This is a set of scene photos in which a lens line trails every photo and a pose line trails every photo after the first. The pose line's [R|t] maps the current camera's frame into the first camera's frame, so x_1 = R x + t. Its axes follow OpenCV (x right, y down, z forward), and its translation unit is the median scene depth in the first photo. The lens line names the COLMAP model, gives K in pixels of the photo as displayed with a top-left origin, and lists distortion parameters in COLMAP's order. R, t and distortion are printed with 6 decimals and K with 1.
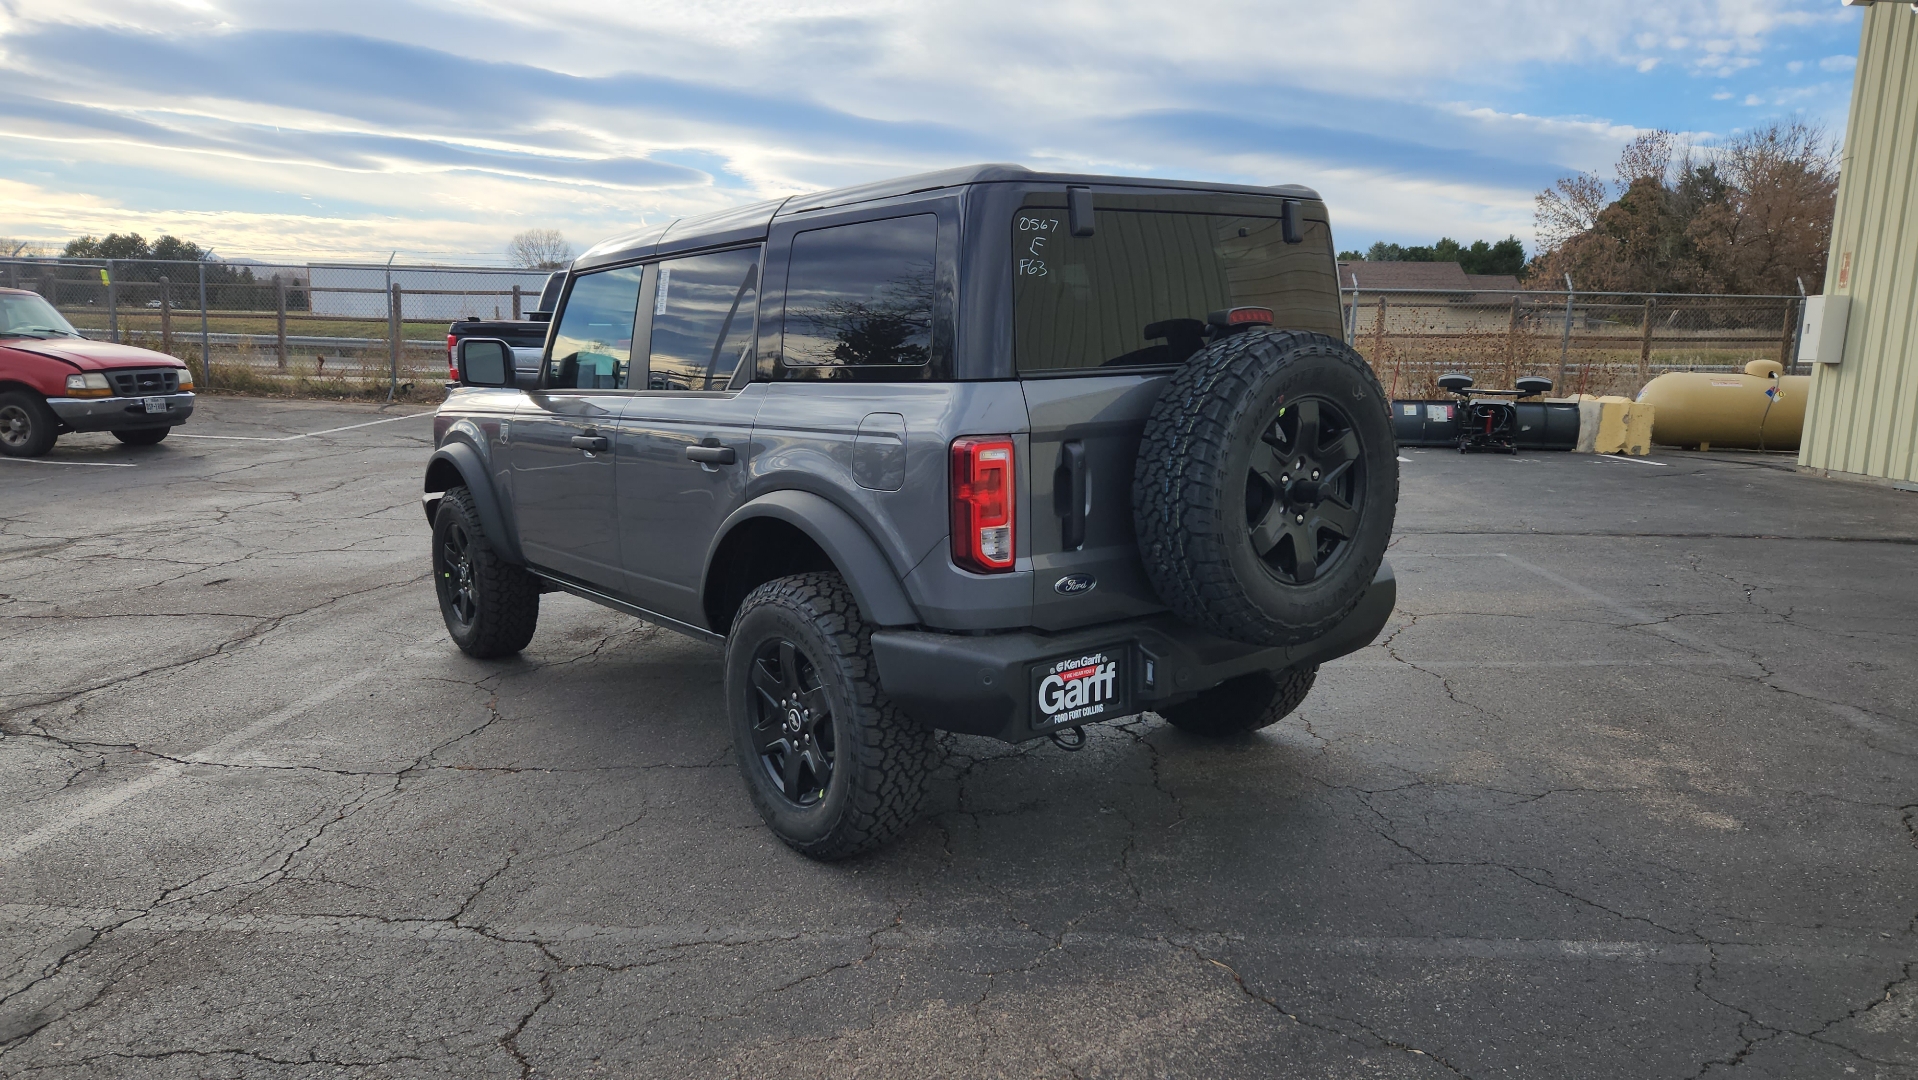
lens RADIAL K [[1280.5, 0, 930.8], [0, 1280.5, 556.1], [0, 0, 1]] dist [0.068798, -0.054599]
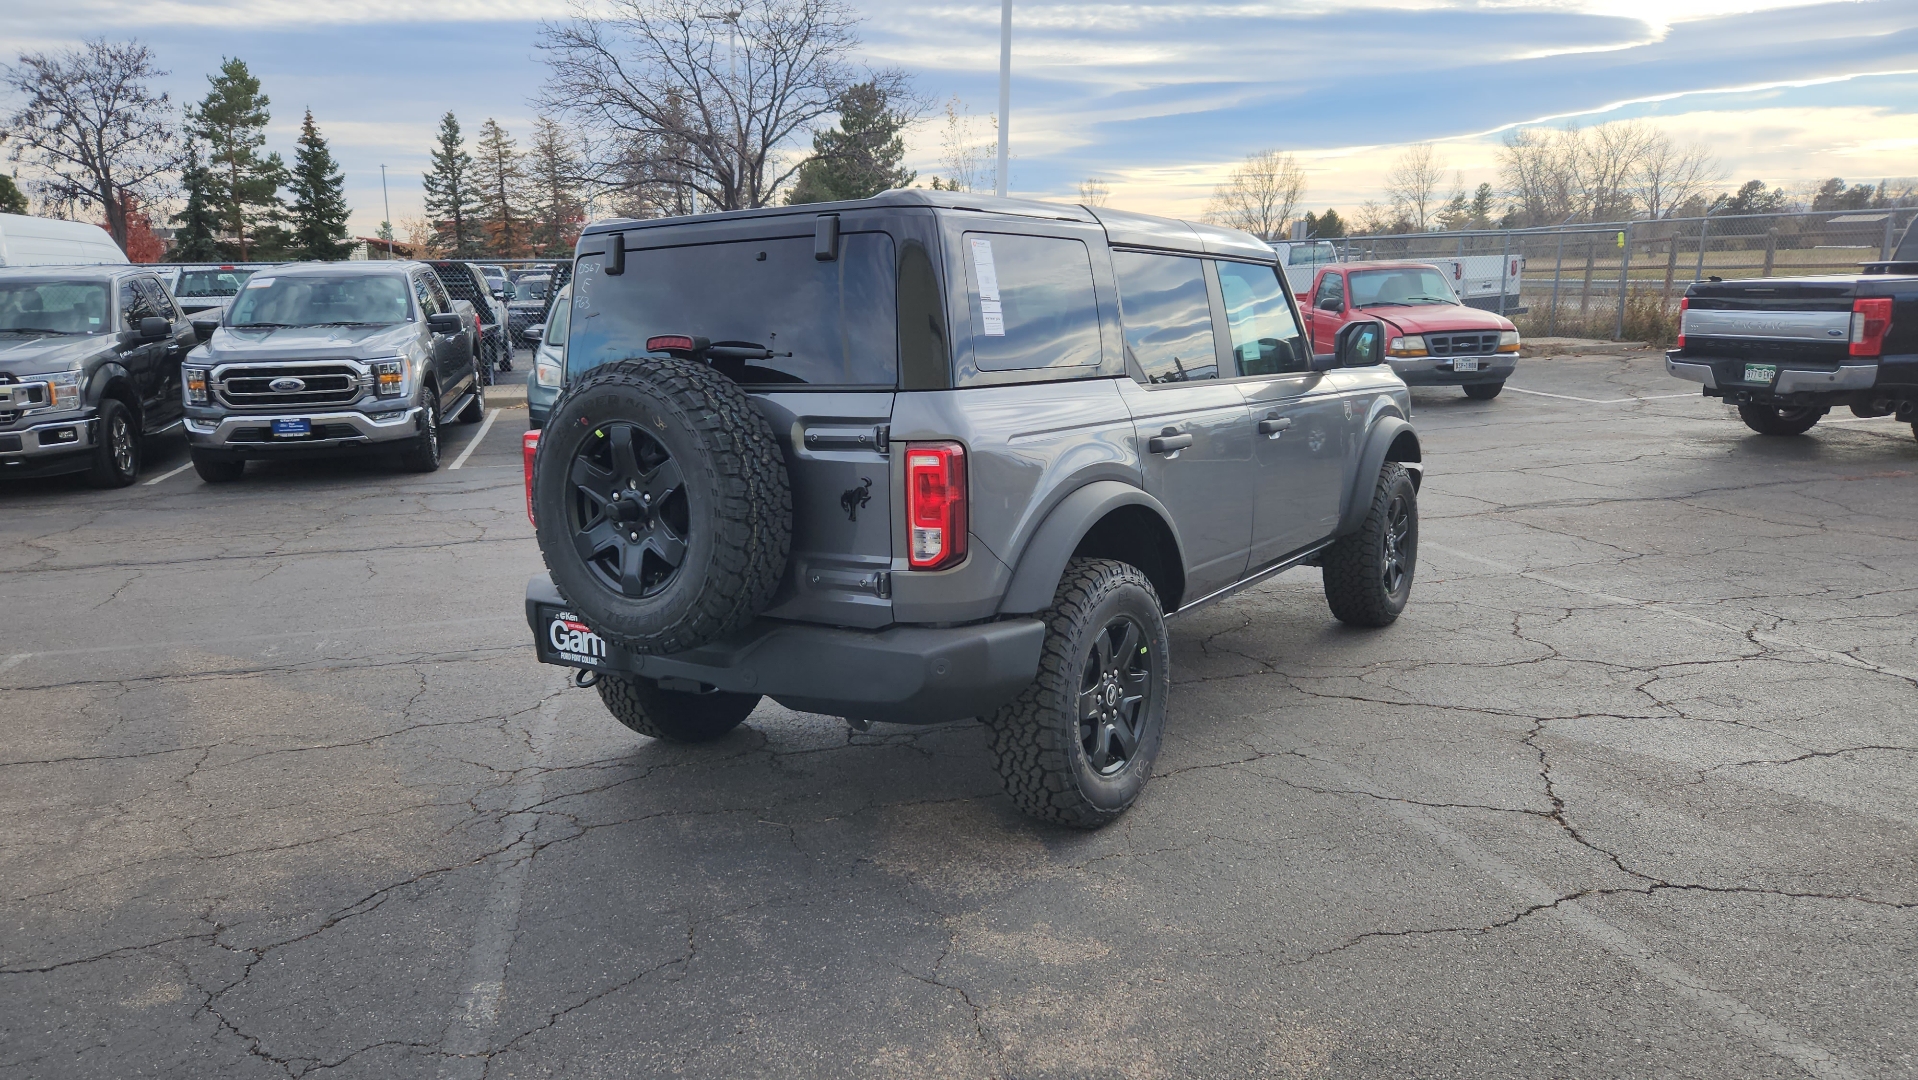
lens RADIAL K [[1278.9, 0, 932.2], [0, 1278.9, 549.0], [0, 0, 1]] dist [0.069122, -0.055790]
pose [[0.320410, 0.172453, -0.931449, 1.029268], [-0.137909, 0.981305, 0.134245, -0.147986], [0.937187, 0.085442, 0.338203, 0.666696]]
